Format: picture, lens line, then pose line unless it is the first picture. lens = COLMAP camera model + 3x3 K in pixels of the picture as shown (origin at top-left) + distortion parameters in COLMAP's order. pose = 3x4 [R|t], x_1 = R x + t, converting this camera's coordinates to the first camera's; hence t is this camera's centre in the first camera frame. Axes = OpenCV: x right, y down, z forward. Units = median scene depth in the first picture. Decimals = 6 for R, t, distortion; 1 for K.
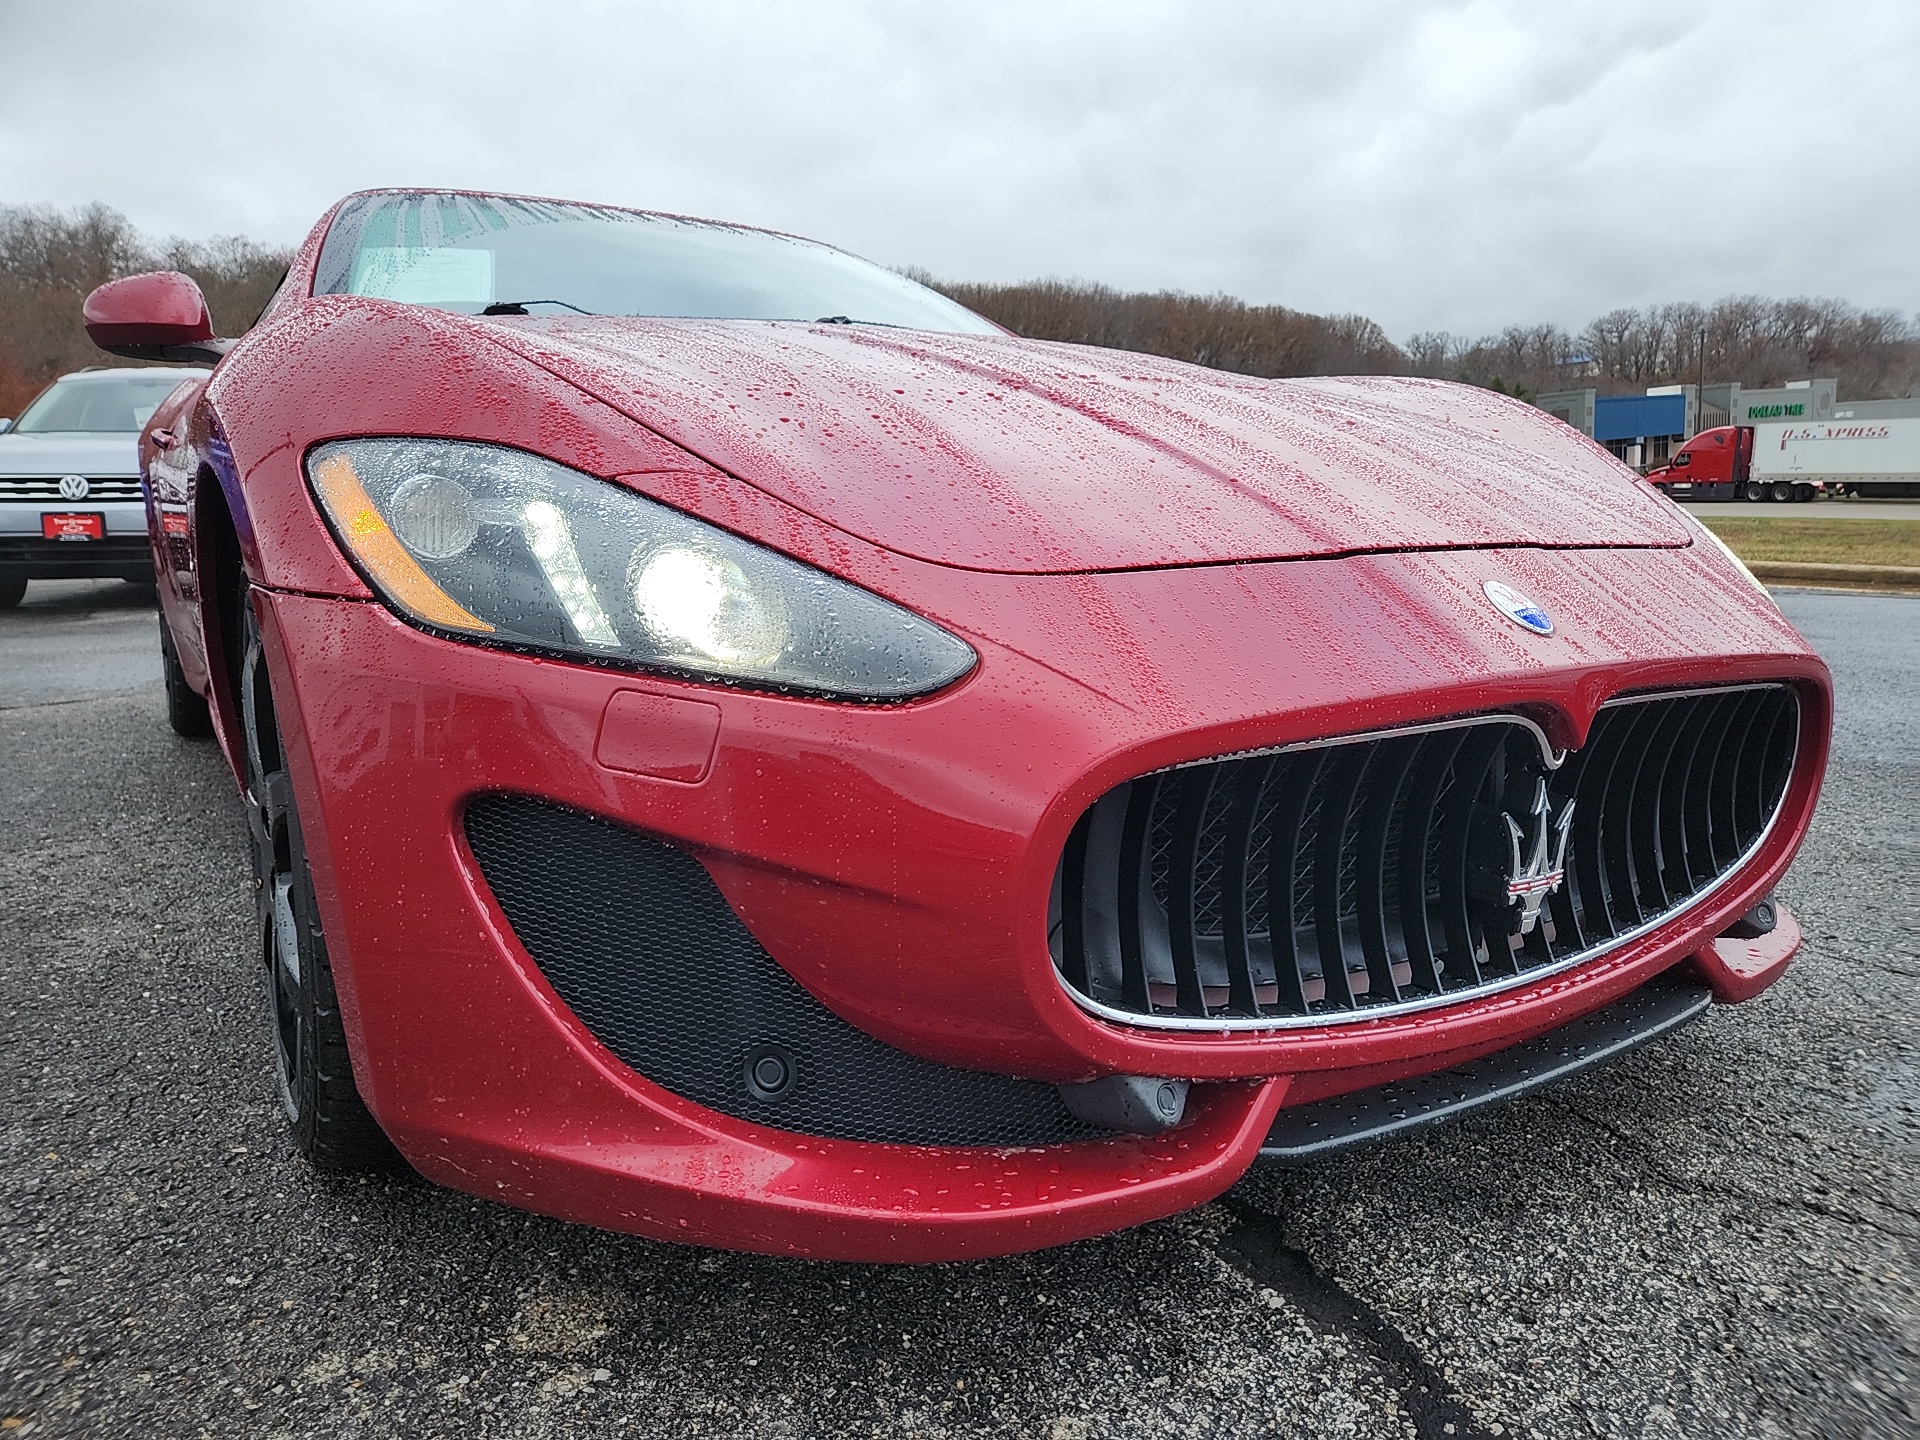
lens RADIAL K [[1307.3, 0, 987.4], [0, 1307.3, 703.7], [0, 0, 1]] dist [0.078295, -0.073491]
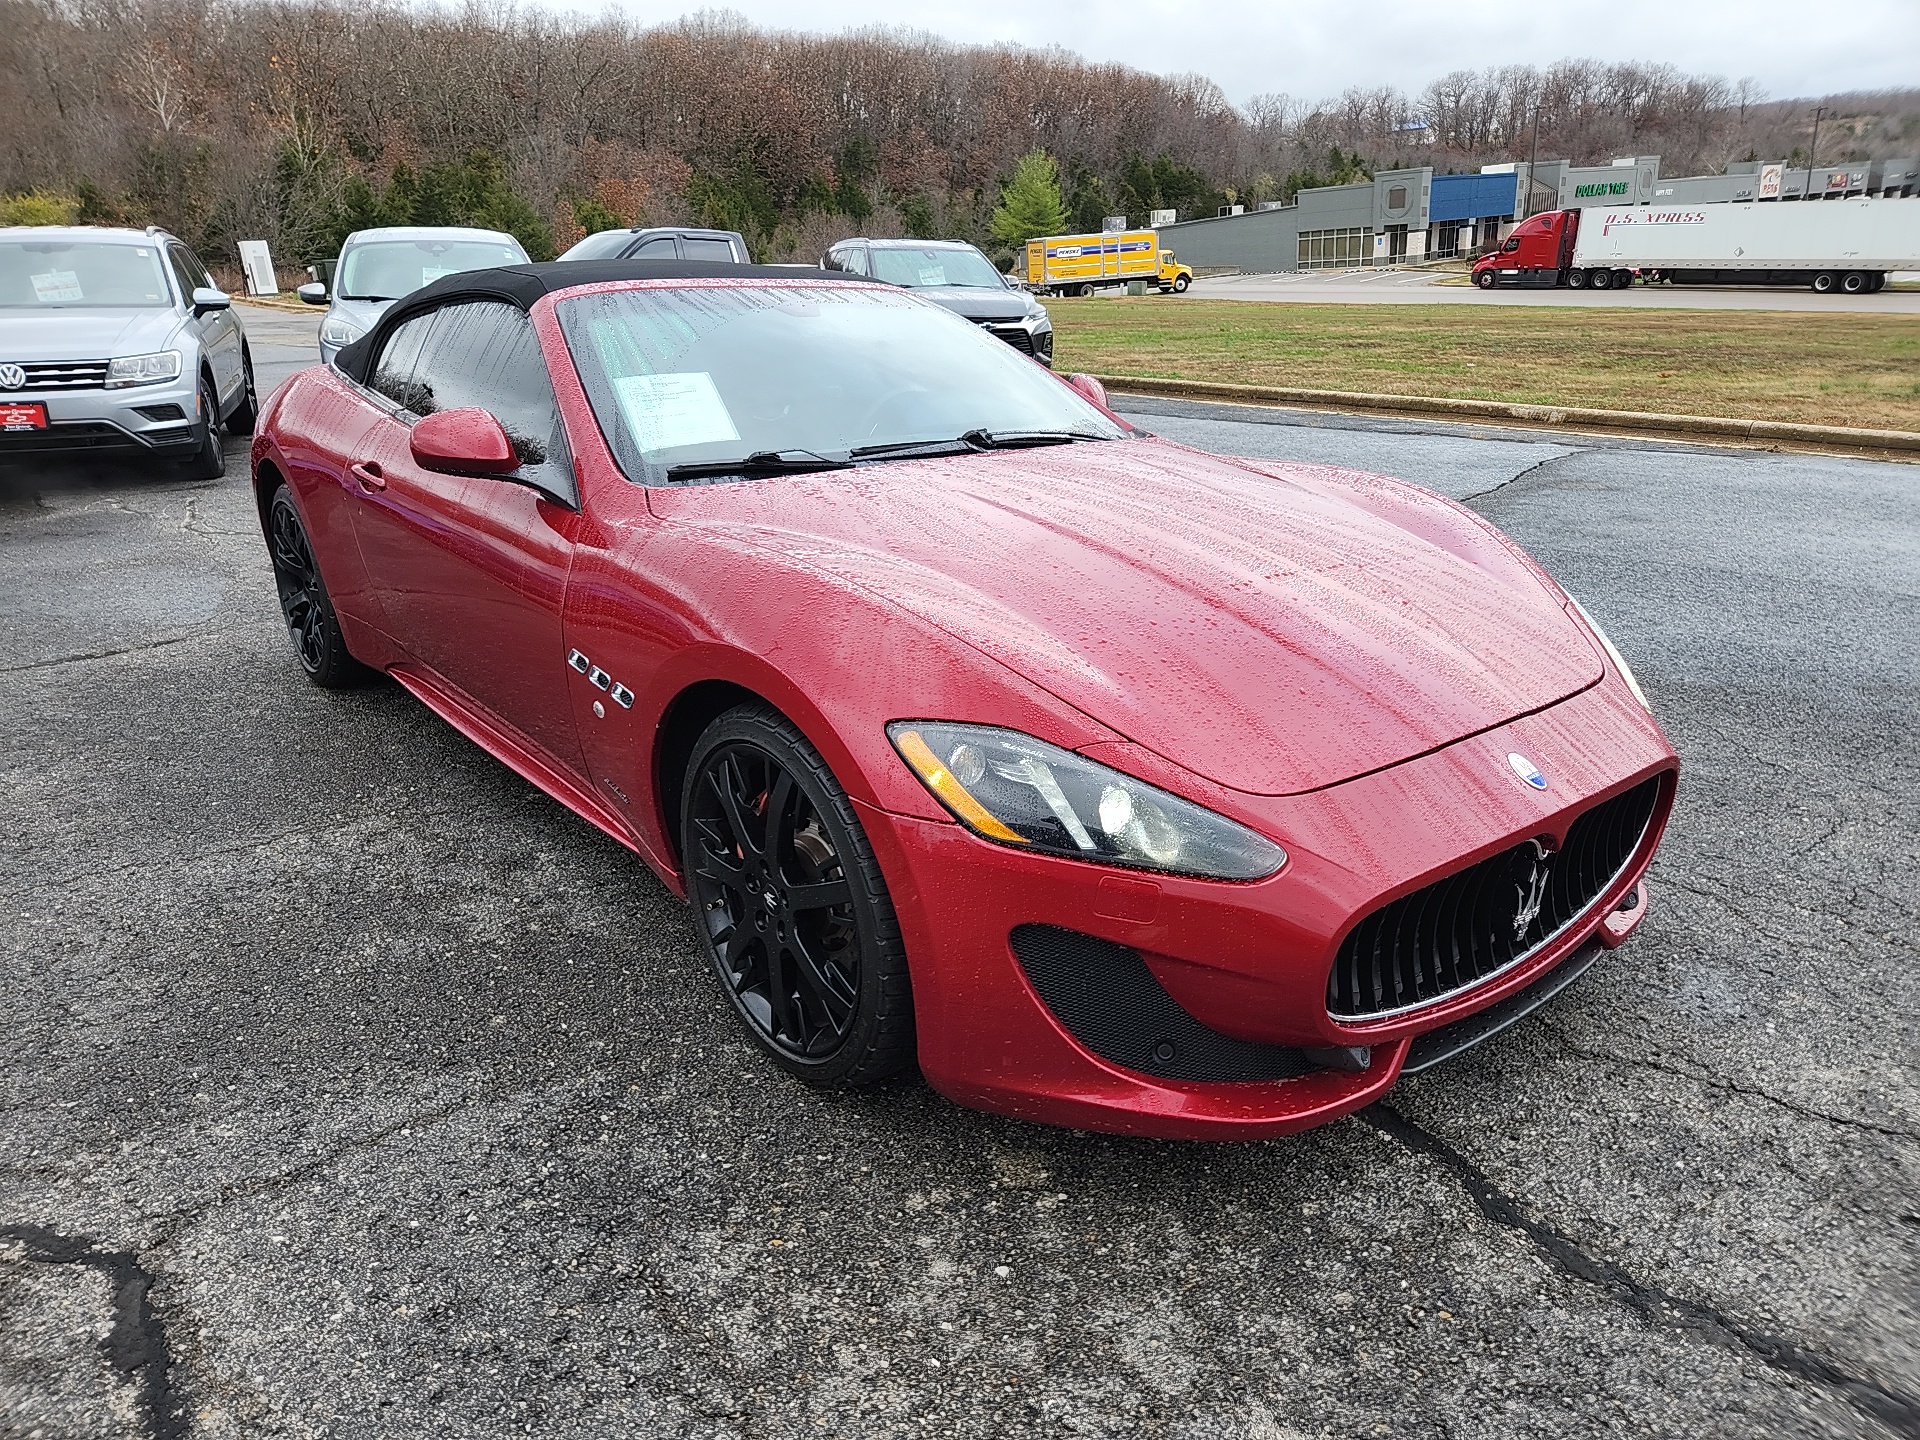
lens RADIAL K [[1304.9, 0, 960.0], [0, 1304.9, 720.0], [0, 0, 1]] dist [0.088642, -0.078959]
pose [[0.994269, -0.033764, 0.101435, -0.506461], [0.015536, 0.984378, 0.175381, -0.431939], [-0.105772, -0.172800, 0.979261, -0.622612]]
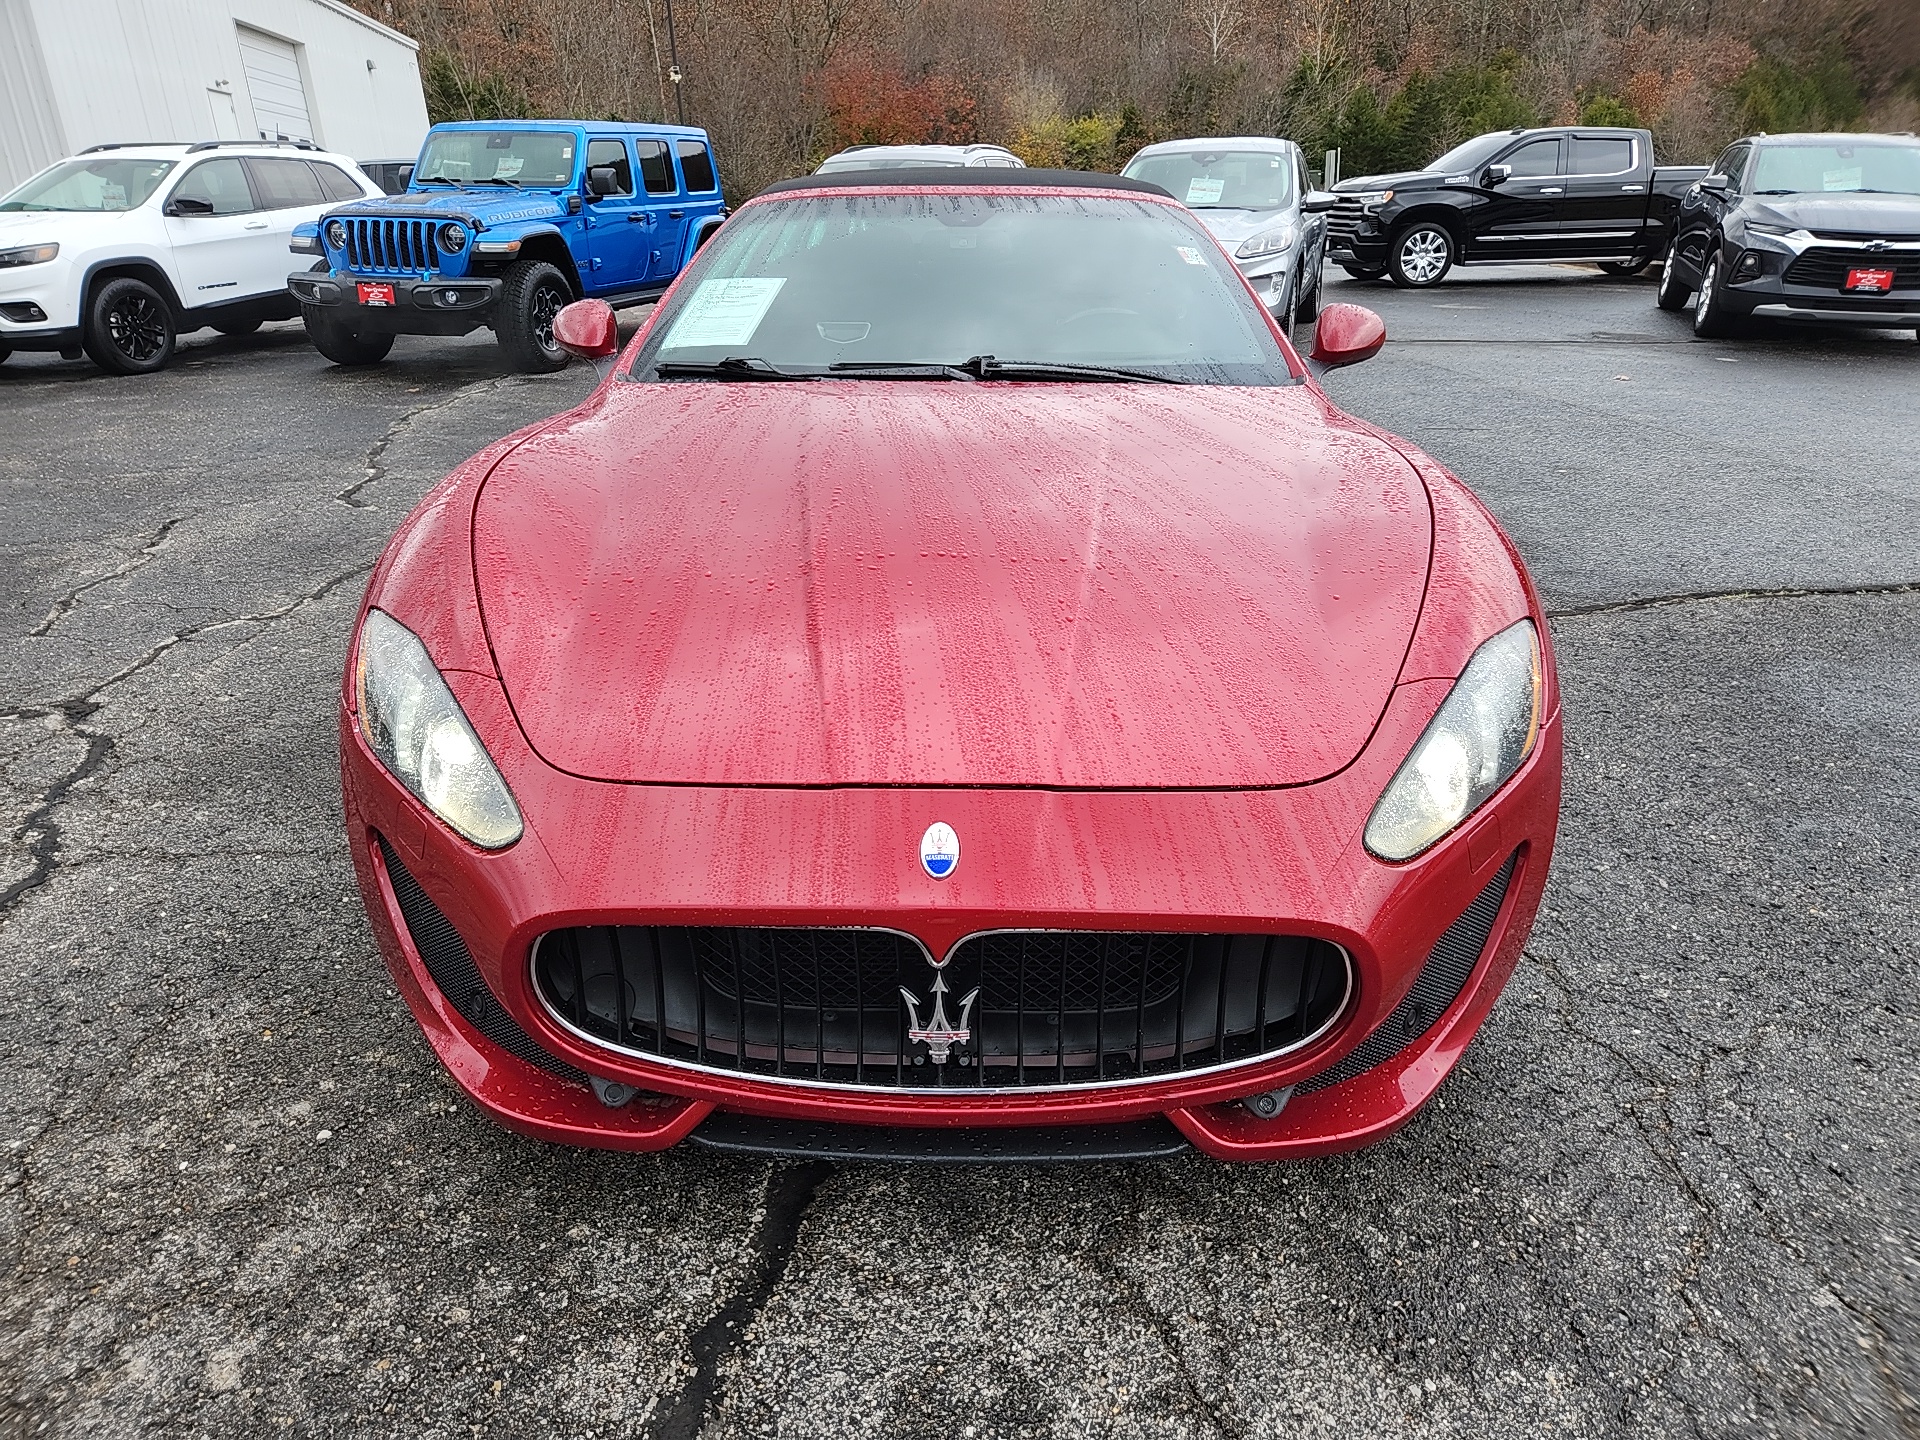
lens RADIAL K [[1304.9, 0, 960.0], [0, 1304.9, 720.0], [0, 0, 1]] dist [0.088642, -0.078959]
pose [[0.824308, 0.215018, -0.523722, 1.016411], [-0.087309, 0.962285, 0.257654, -0.511120], [0.559369, -0.166660, 0.811992, -0.062199]]
